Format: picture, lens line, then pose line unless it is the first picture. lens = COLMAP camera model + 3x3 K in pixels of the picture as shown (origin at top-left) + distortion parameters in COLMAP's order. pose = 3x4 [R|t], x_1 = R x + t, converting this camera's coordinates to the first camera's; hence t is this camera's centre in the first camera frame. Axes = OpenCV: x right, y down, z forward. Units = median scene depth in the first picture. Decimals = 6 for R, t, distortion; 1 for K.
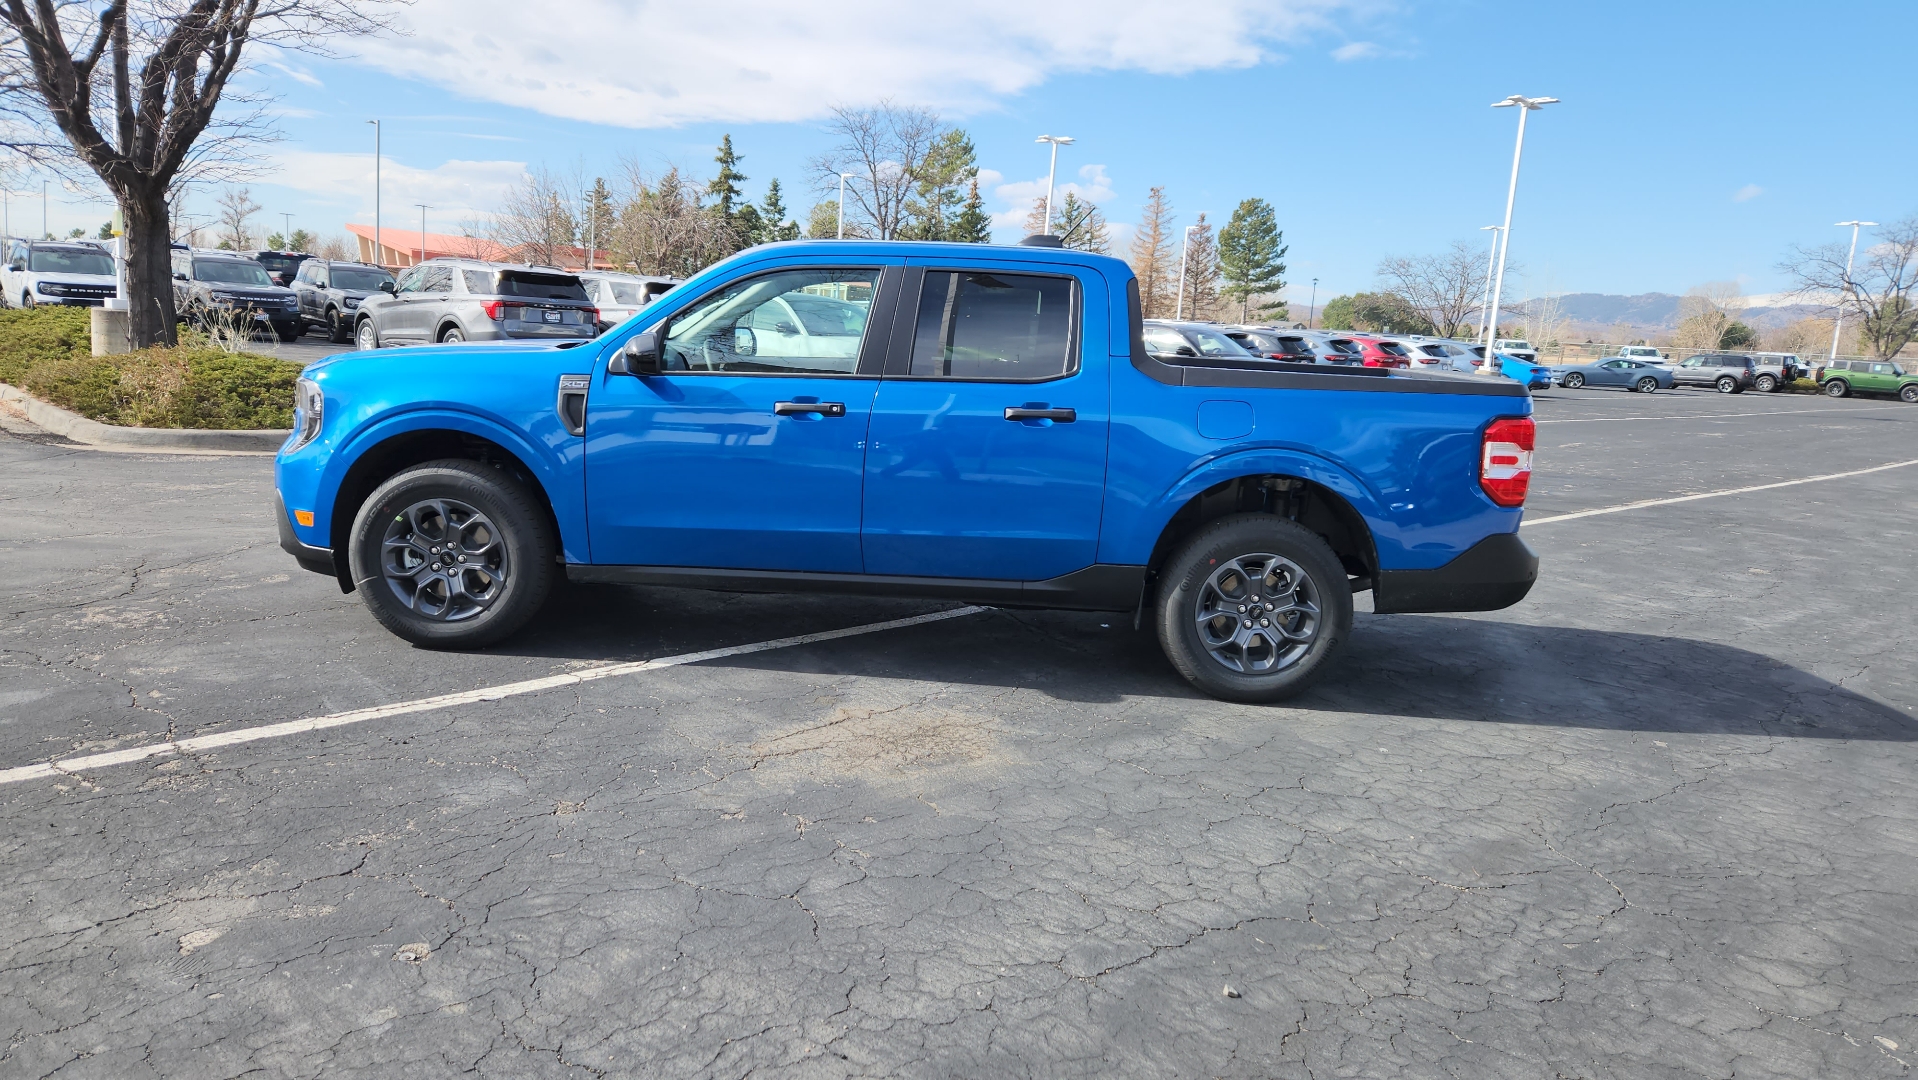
lens RADIAL K [[1272.9, 0, 931.6], [0, 1272.9, 527.0], [0, 0, 1]] dist [0.072044, -0.055243]
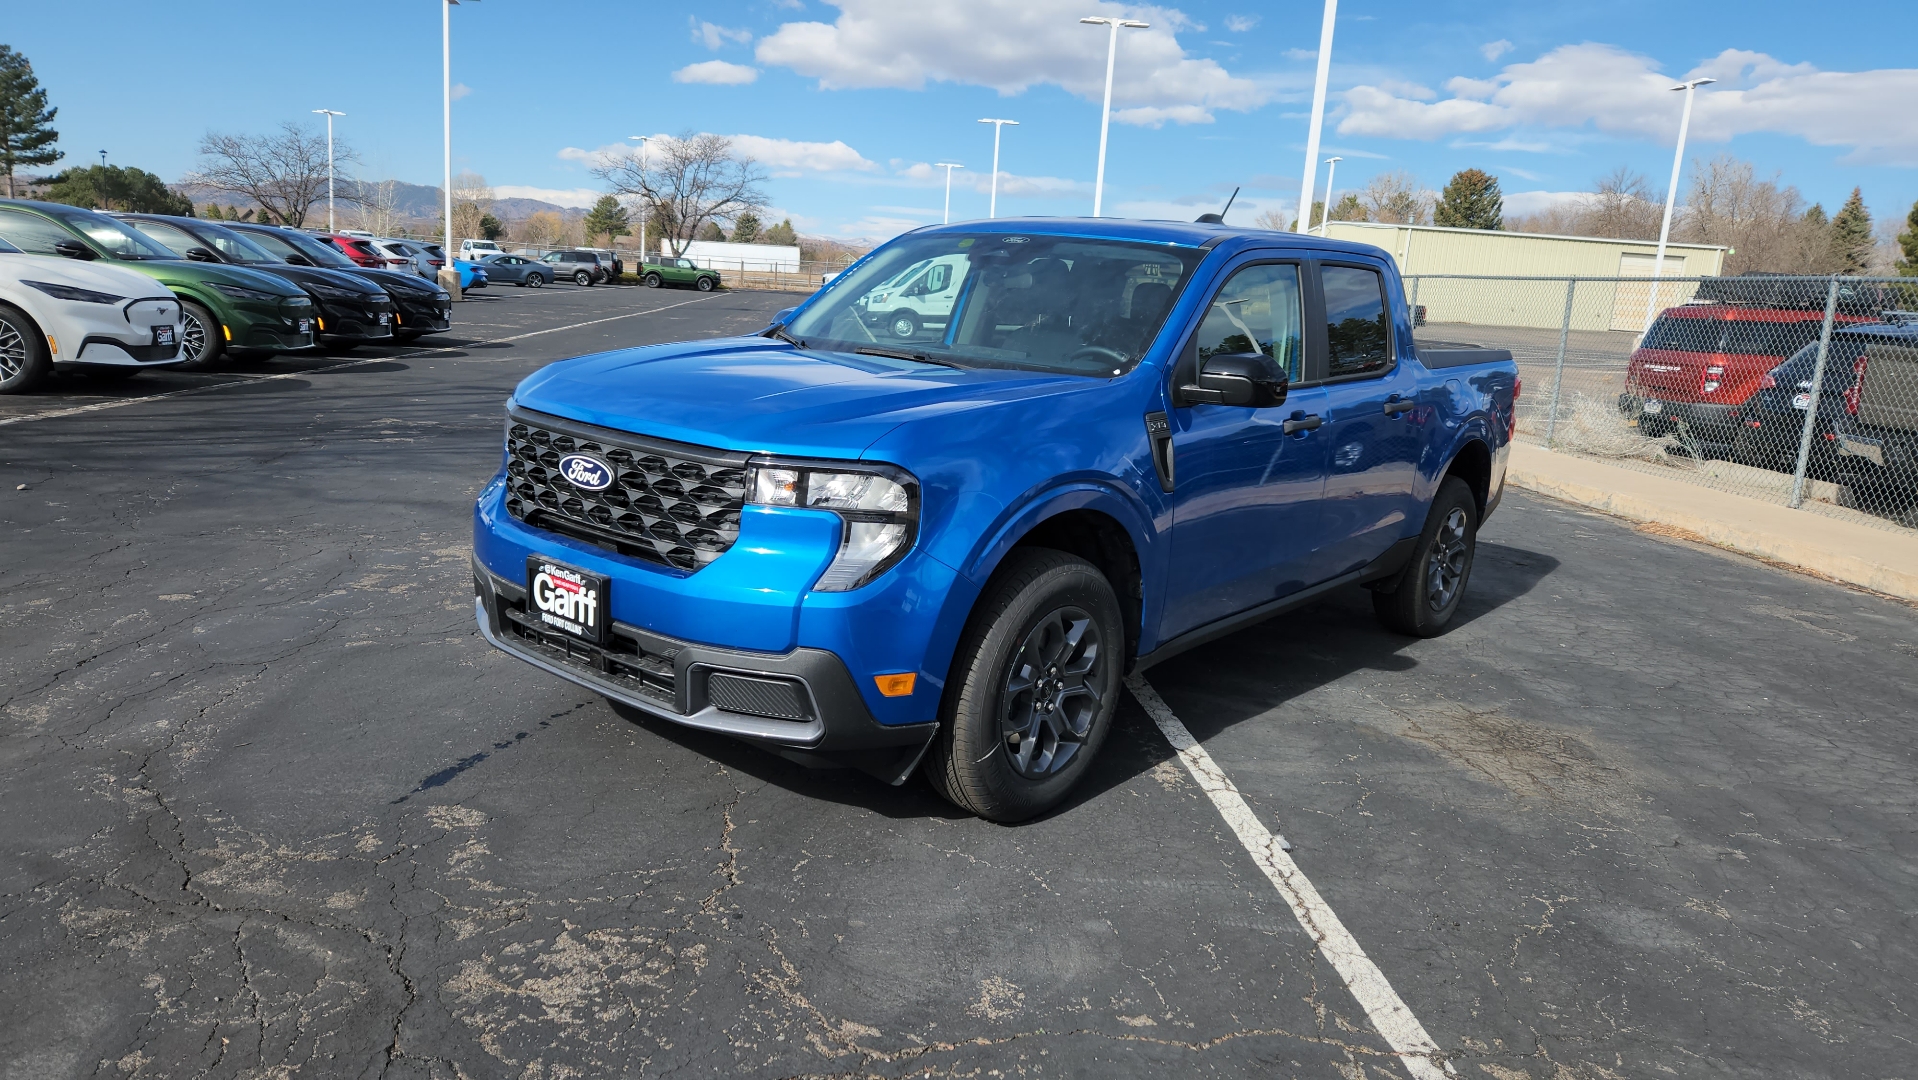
lens RADIAL K [[1272.9, 0, 926.7], [0, 1272.9, 536.4], [0, 0, 1]] dist [0.072044, -0.055243]
pose [[0.637564, -0.167888, 0.751882, -0.928492], [0.097572, 0.985704, 0.137361, -0.160298], [-0.764194, -0.014214, 0.644830, 0.600087]]
